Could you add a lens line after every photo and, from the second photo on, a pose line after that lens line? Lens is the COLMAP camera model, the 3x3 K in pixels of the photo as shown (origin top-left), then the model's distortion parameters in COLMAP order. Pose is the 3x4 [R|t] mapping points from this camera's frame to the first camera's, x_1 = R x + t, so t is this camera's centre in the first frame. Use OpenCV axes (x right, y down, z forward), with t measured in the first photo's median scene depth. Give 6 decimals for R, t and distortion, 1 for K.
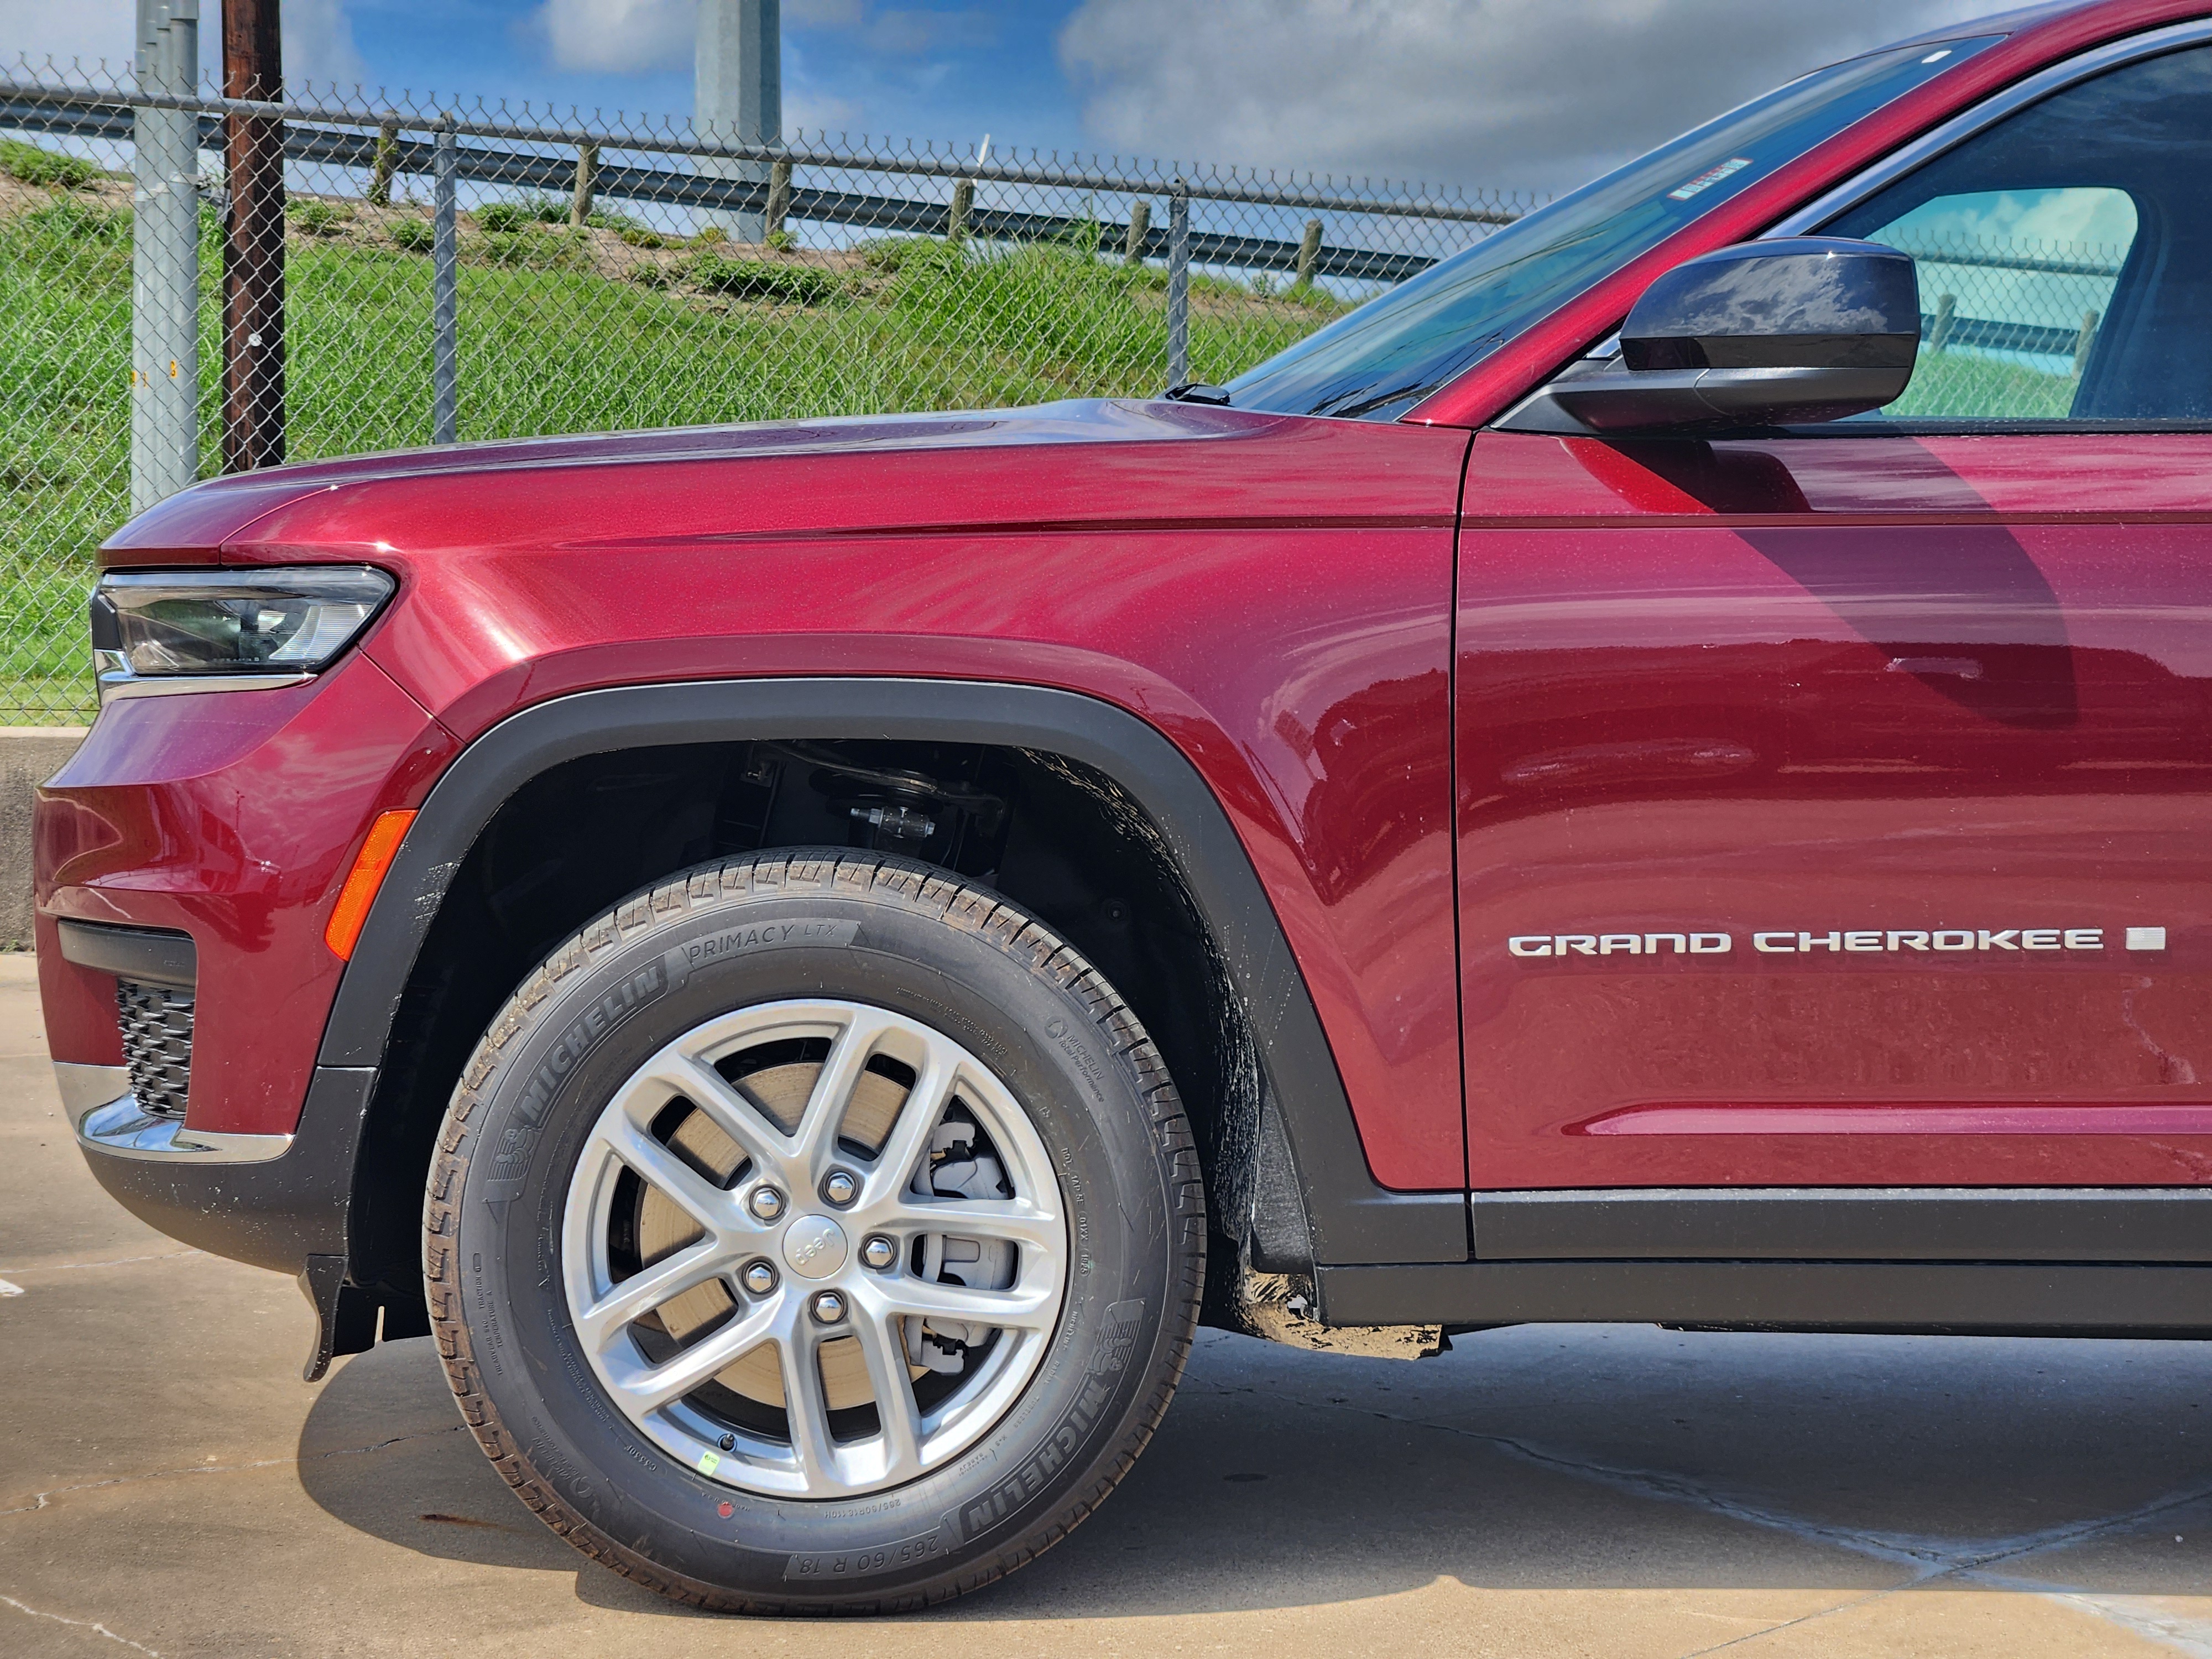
lens RADIAL K [[4428.8, 0, 1091.6], [0, 4428.8, 829.4], [0, 0, 1]] dist [0.069277, 0.000000]
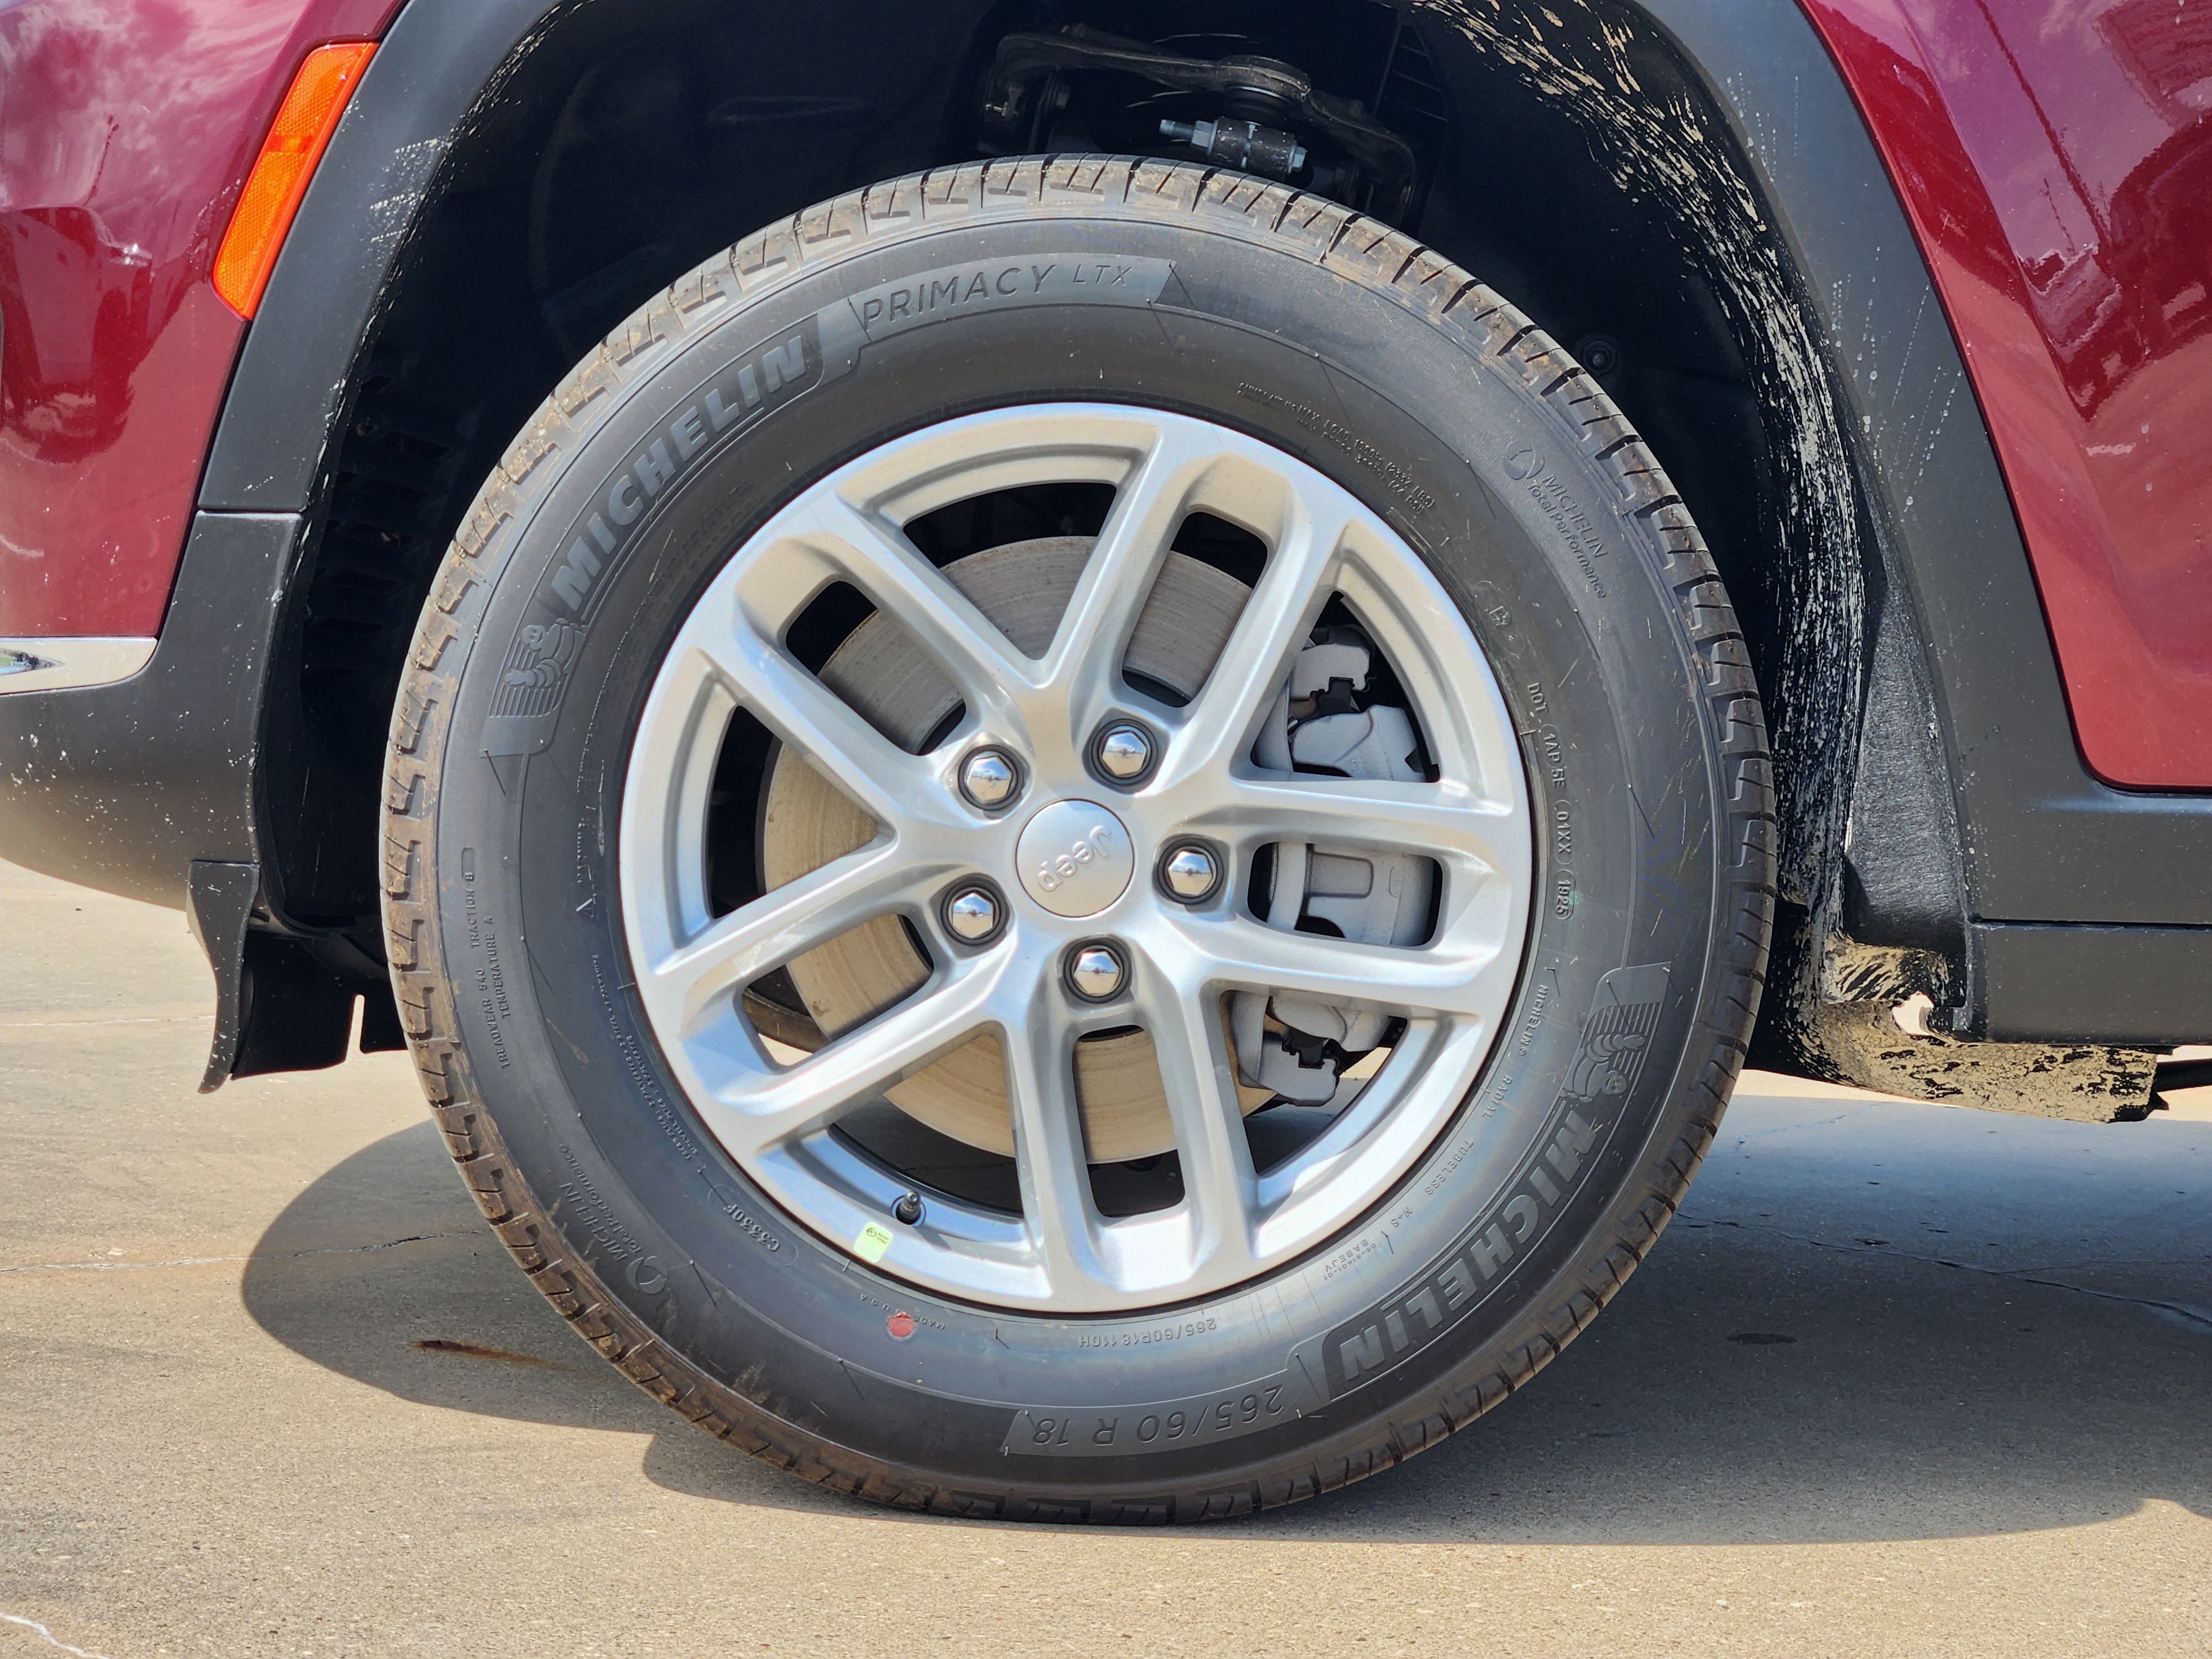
lens RADIAL K [[4428.8, 0, 1120.2], [0, 4428.8, 834.5], [0, 0, 1]] dist [0.069277, 0.000000]
pose [[0.998100, 0.027189, -0.055299, -0.026073], [-0.026818, 0.999613, 0.007429, 0.086814], [0.055480, -0.005932, 0.998442, 0.445452]]
